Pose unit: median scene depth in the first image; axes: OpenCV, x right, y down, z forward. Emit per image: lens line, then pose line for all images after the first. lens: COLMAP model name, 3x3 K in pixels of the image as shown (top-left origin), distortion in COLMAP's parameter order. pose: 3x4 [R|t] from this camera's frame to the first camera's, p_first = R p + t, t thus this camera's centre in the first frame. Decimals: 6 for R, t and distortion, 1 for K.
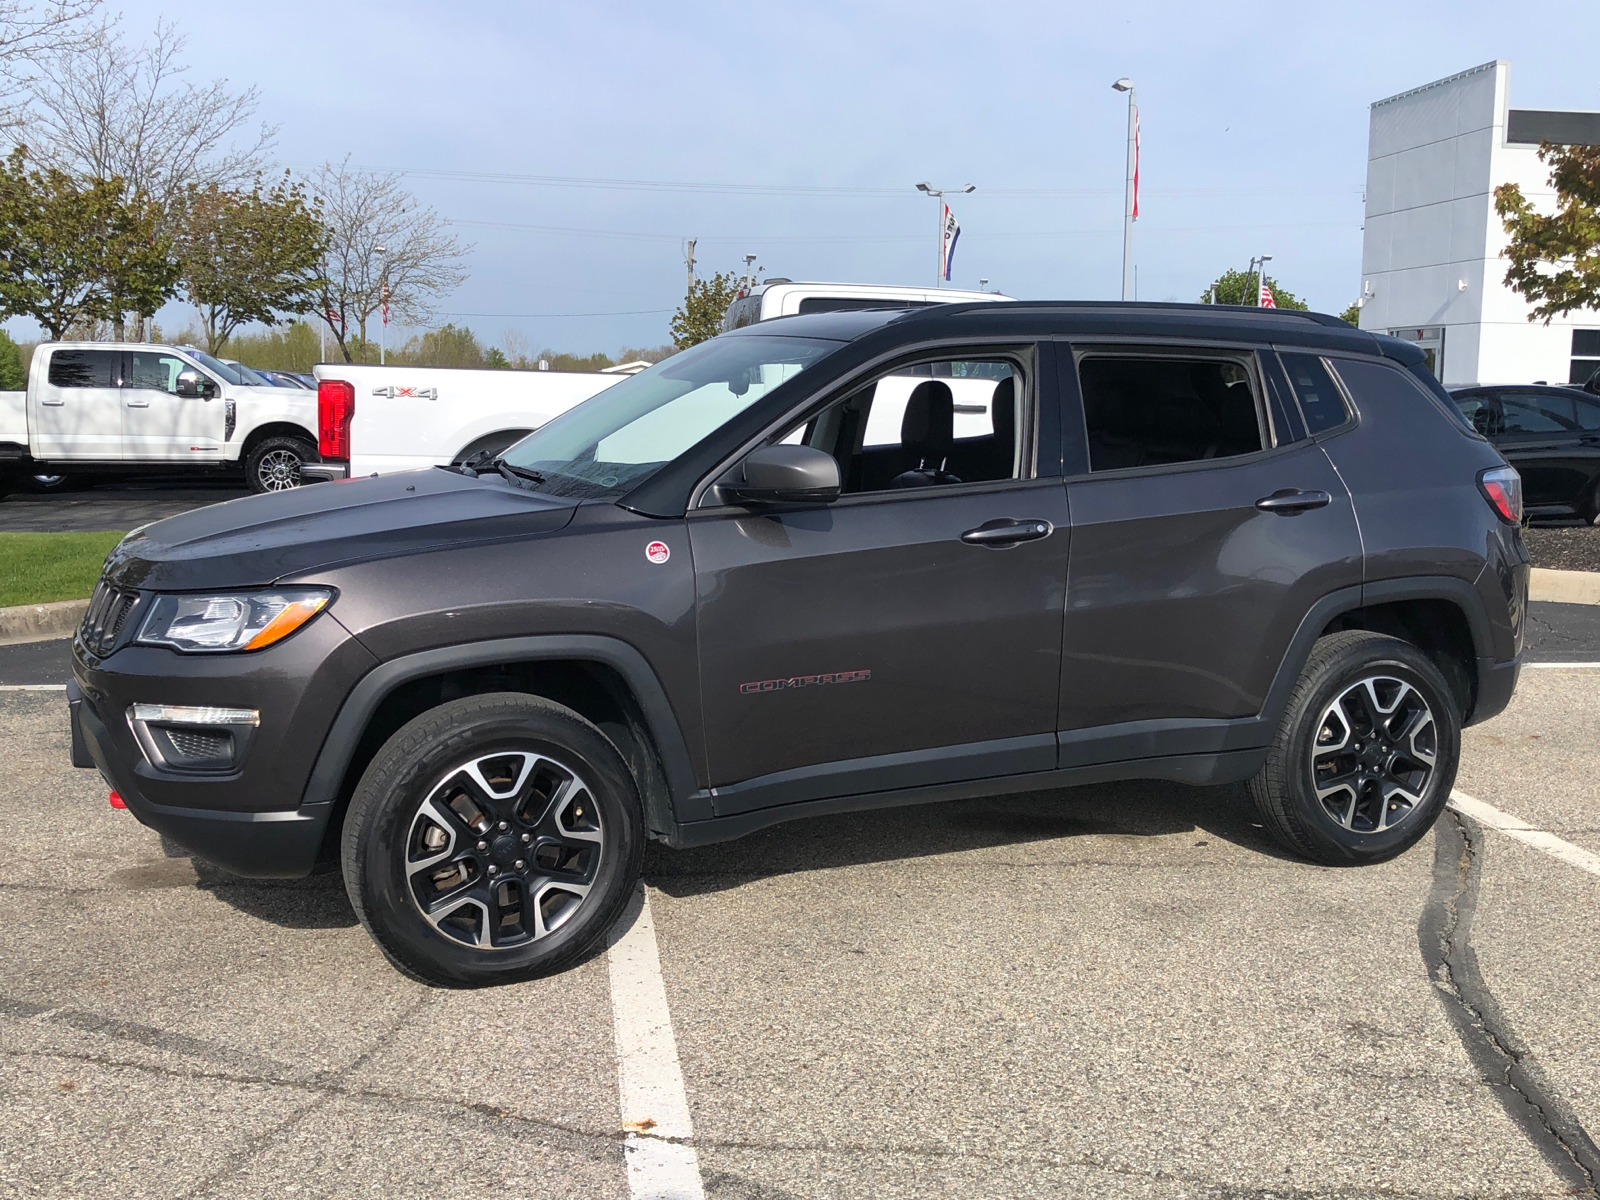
lens RADIAL K [[1685.6, 0, 804.6], [0, 1685.6, 603.8], [0, 0, 1]] dist [0.015159, 0.000000]
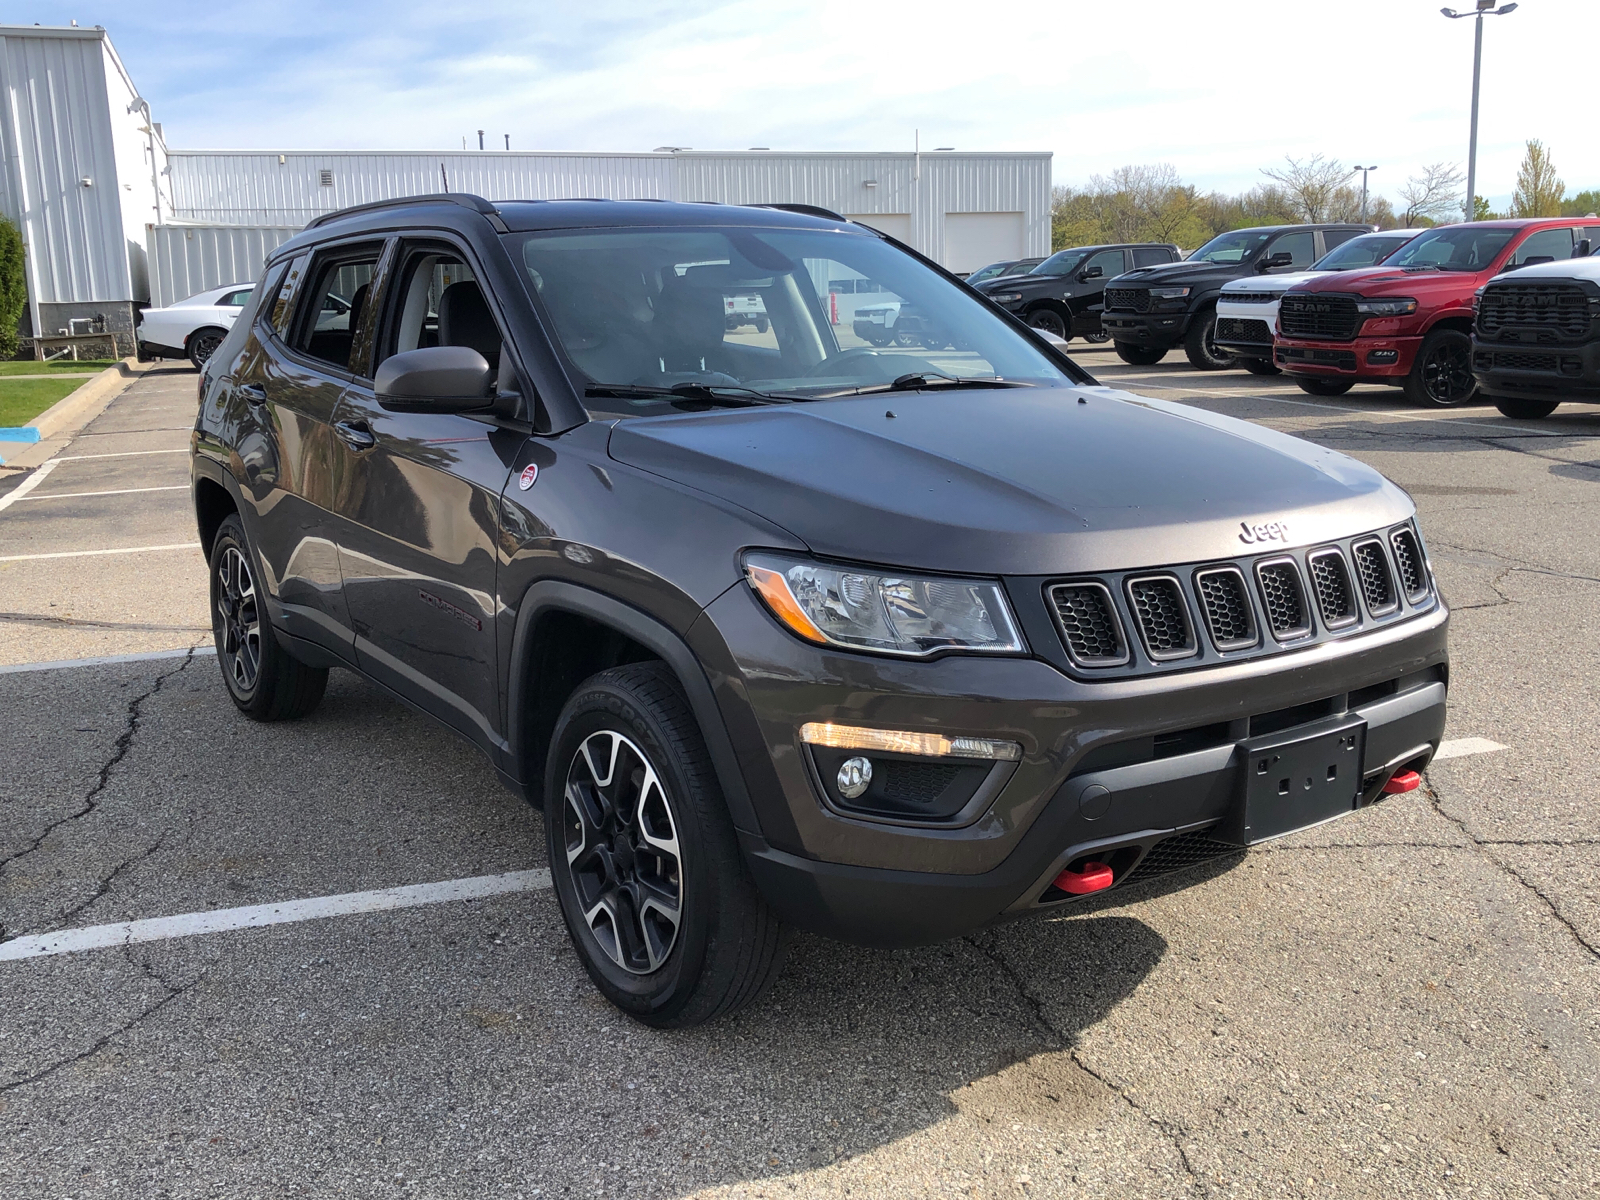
lens RADIAL K [[1539.4, 0, 780.8], [0, 1539.4, 592.8], [0, 0, 1]] dist [0.015361, 0.000000]
pose [[-0.186737, -0.196800, 0.962496, -0.850156], [0.148064, 0.962901, 0.225609, -0.151254], [-0.971188, 0.184641, -0.150671, 1.121758]]
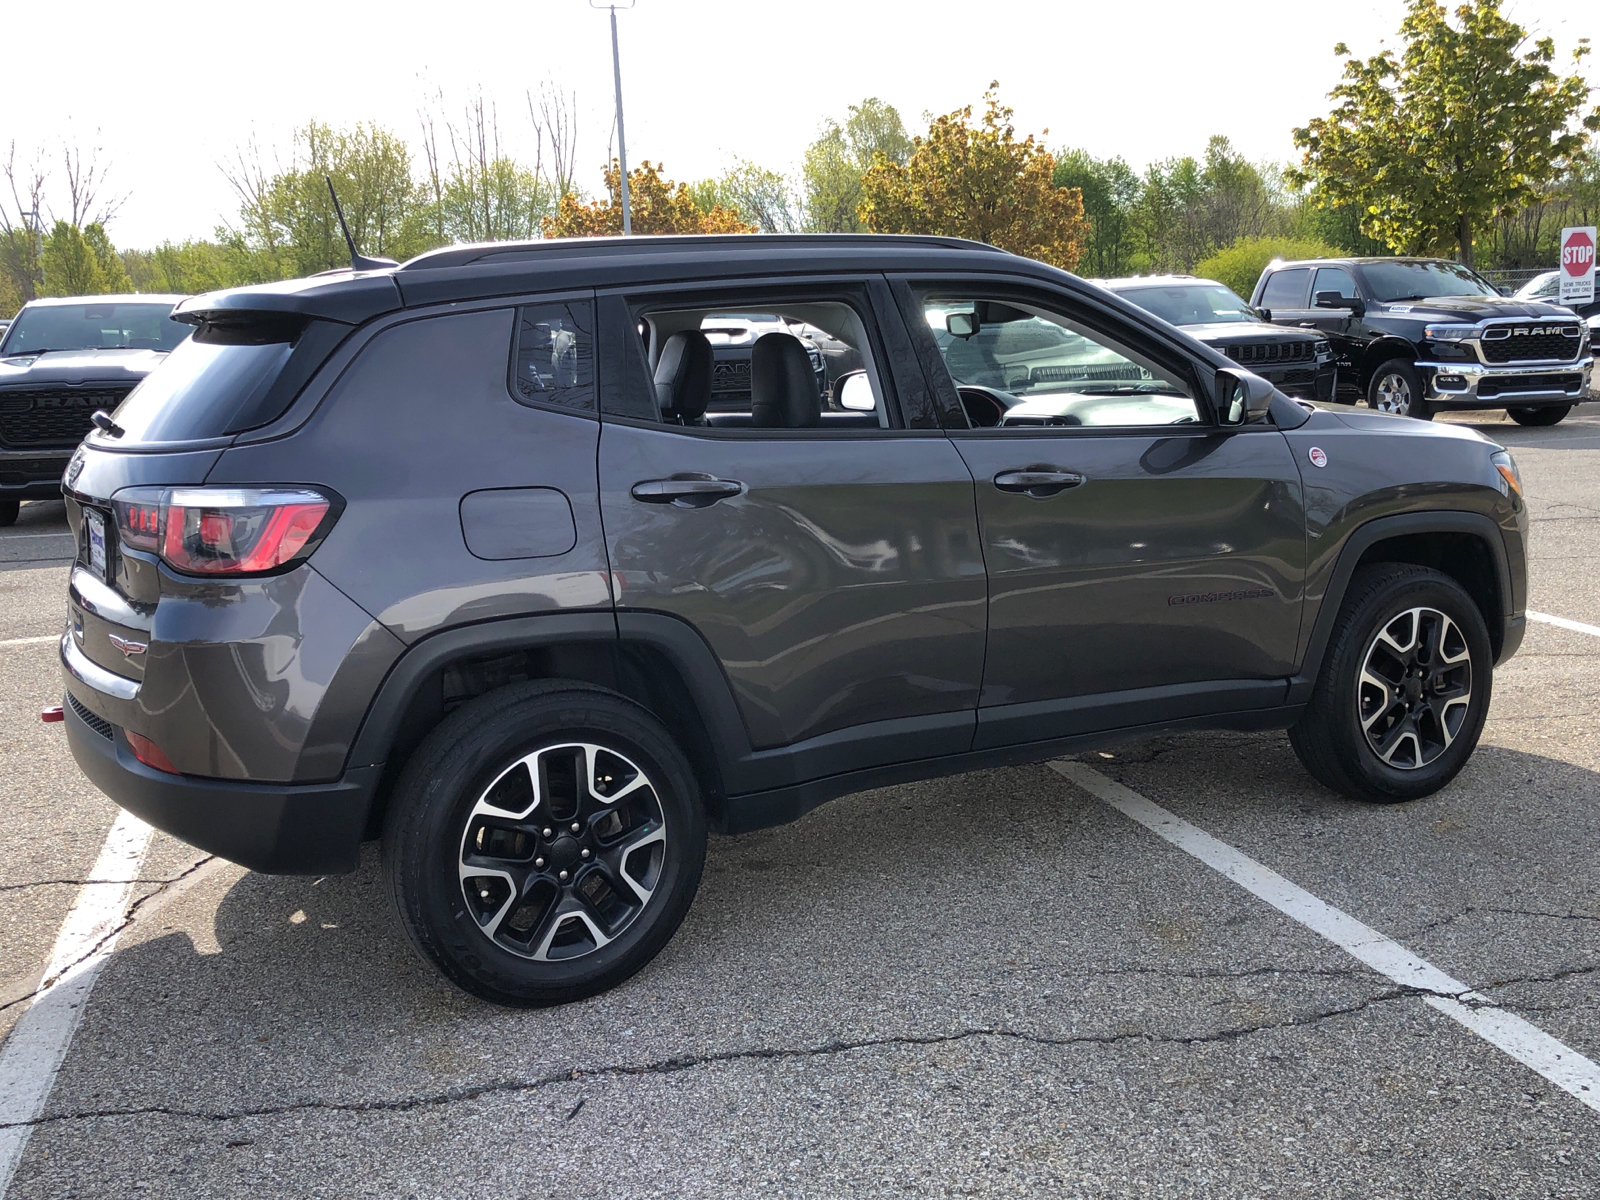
lens RADIAL K [[1685.6, 0, 805.5], [0, 1685.6, 596.6], [0, 0, 1]] dist [0.015159, 0.000000]
pose [[-0.994181, 0.047393, -0.096736, 0.165629], [0.017248, 0.956468, 0.291327, -0.271456], [0.106332, 0.287963, -0.951720, 1.992456]]
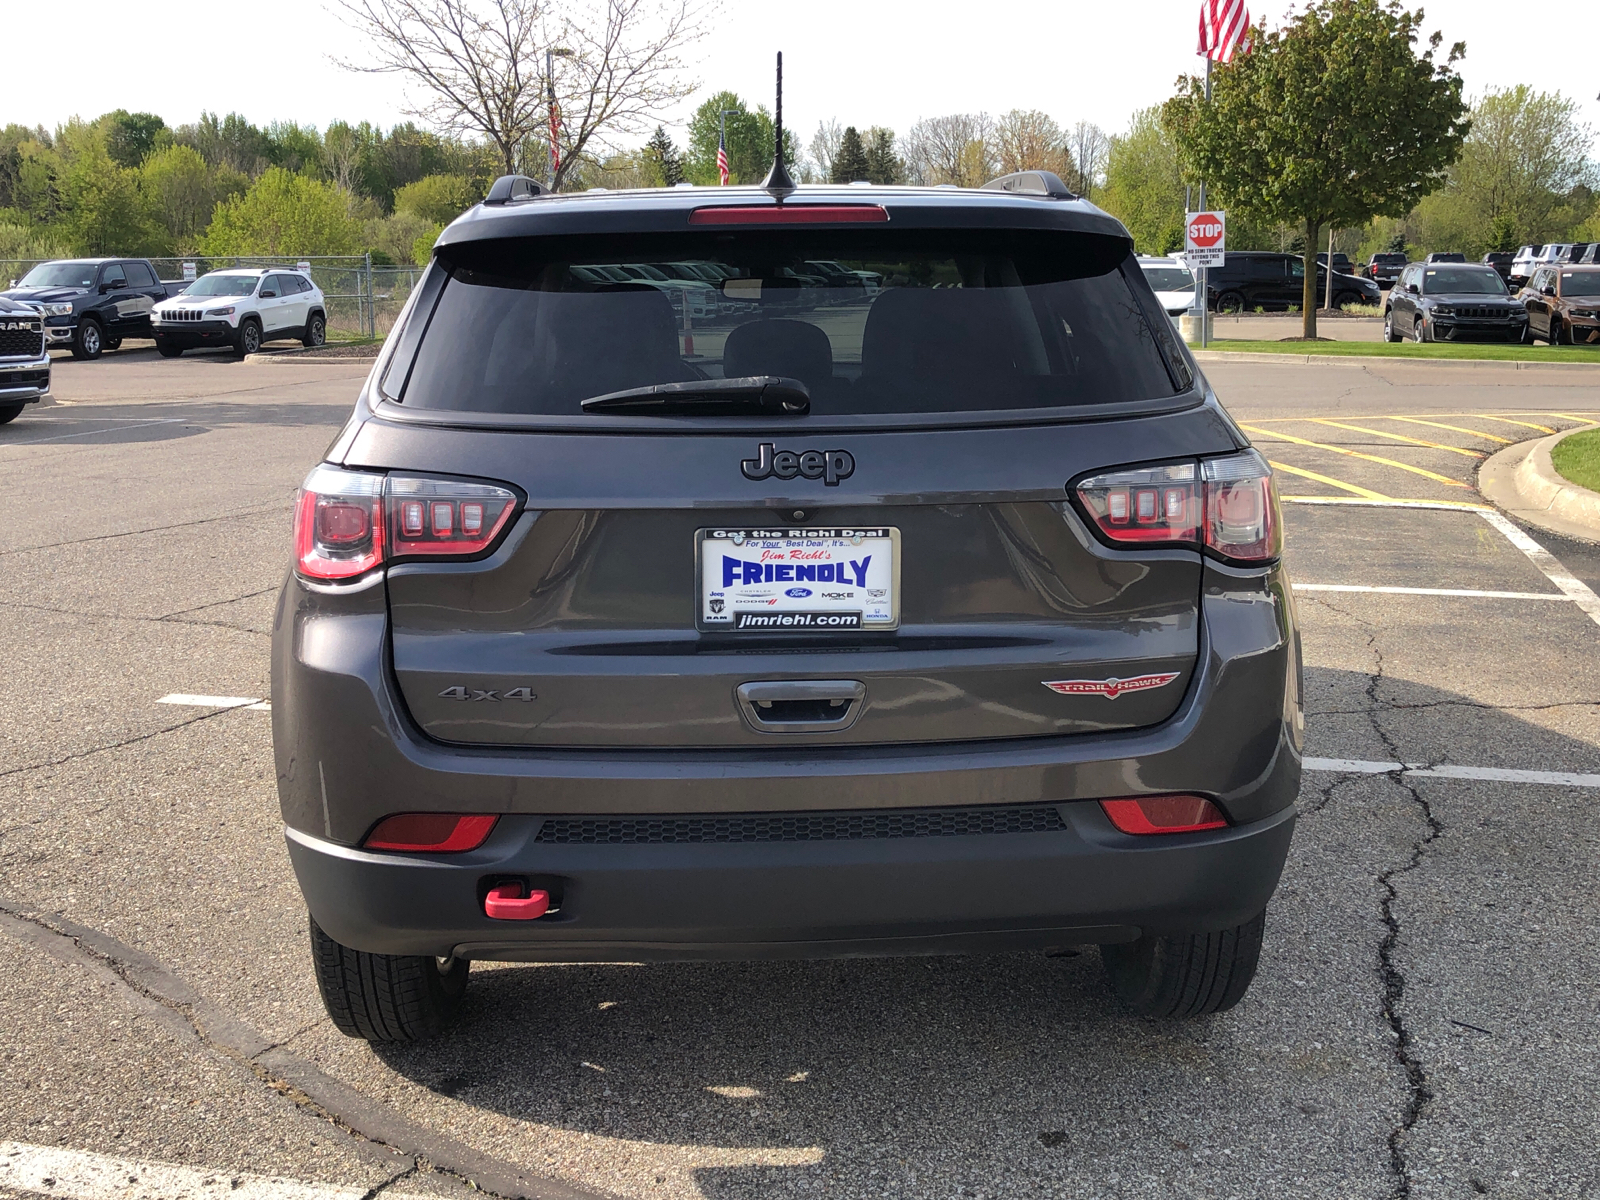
lens RADIAL K [[1685.6, 0, 795.9], [0, 1685.6, 593.7], [0, 0, 1]] dist [0.015159, 0.000000]
pose [[-0.371527, 0.163670, -0.913881, 0.872019], [-0.121272, 0.967350, 0.222548, -0.180110], [0.920468, 0.193511, -0.339548, 1.379586]]
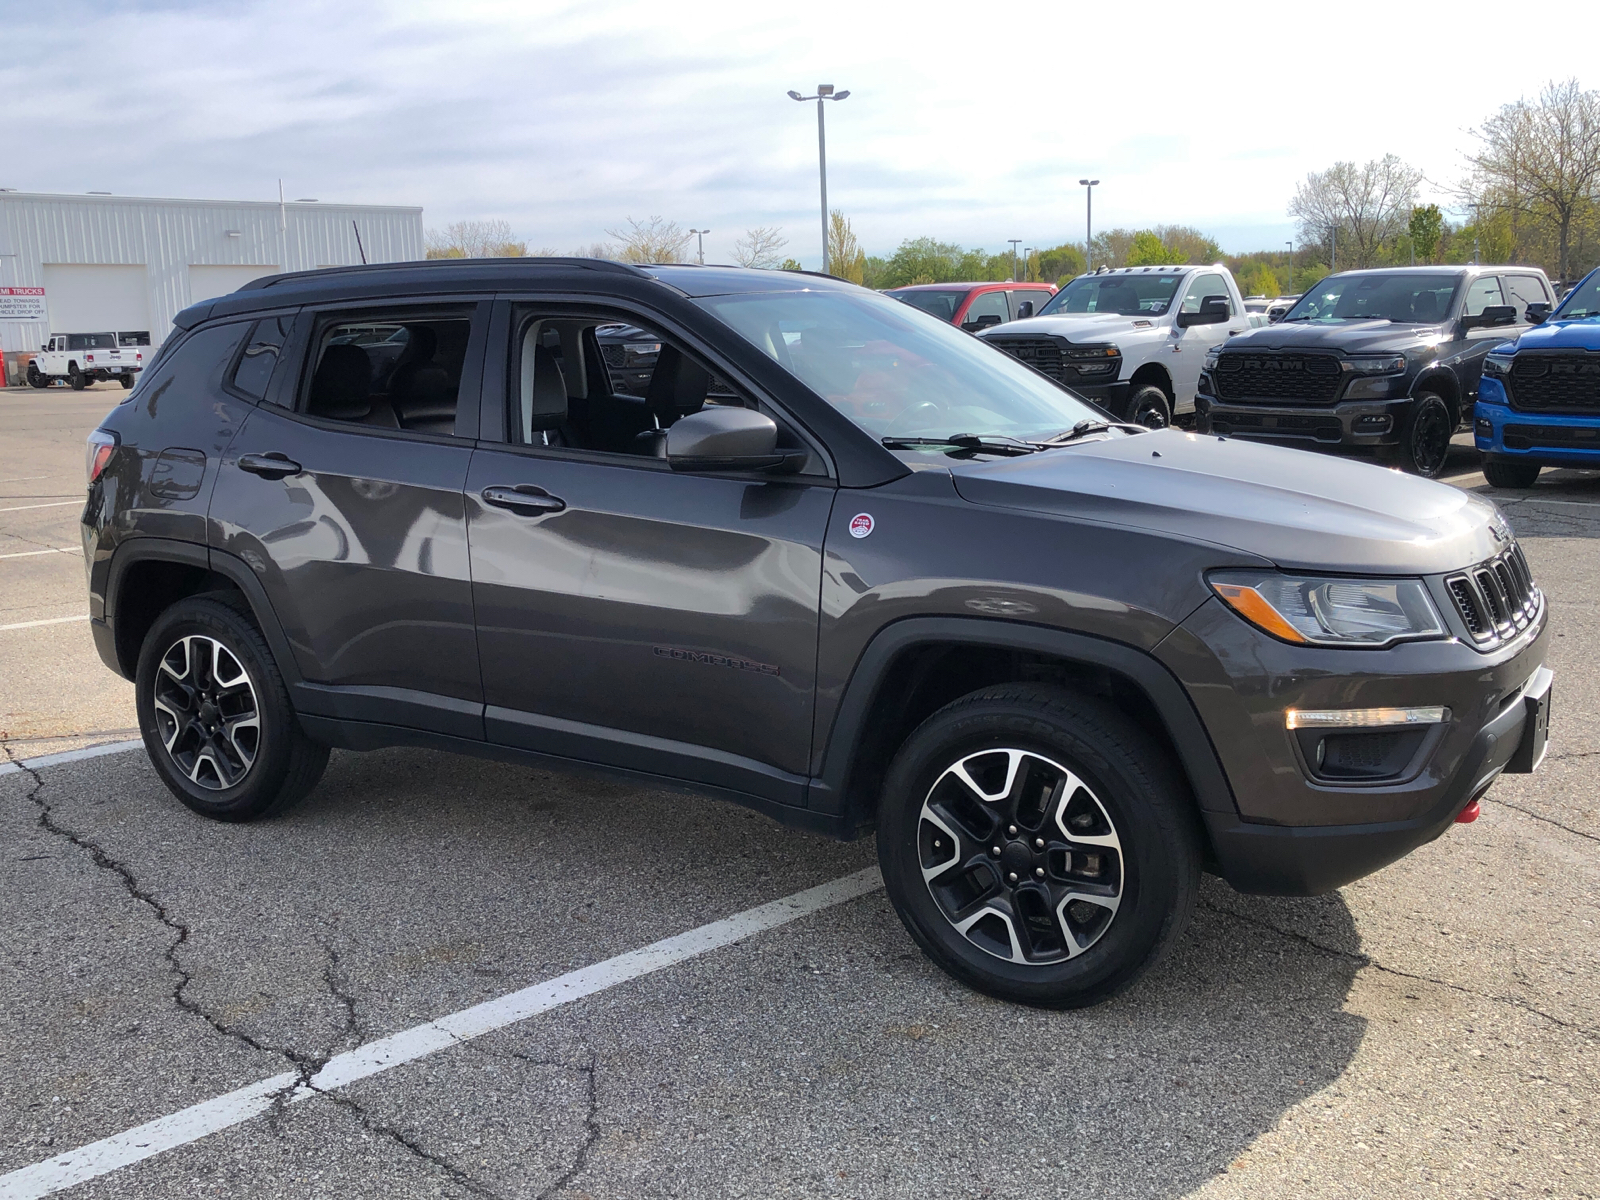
lens RADIAL K [[1539.4, 0, 795.0], [0, 1539.4, 607.7], [0, 0, 1]] dist [0.015361, 0.000000]
pose [[-0.574593, -0.143444, 0.805771, -0.744389], [0.124867, 0.957631, 0.259521, -0.214929], [-0.808858, 0.249732, -0.532337, 1.514389]]
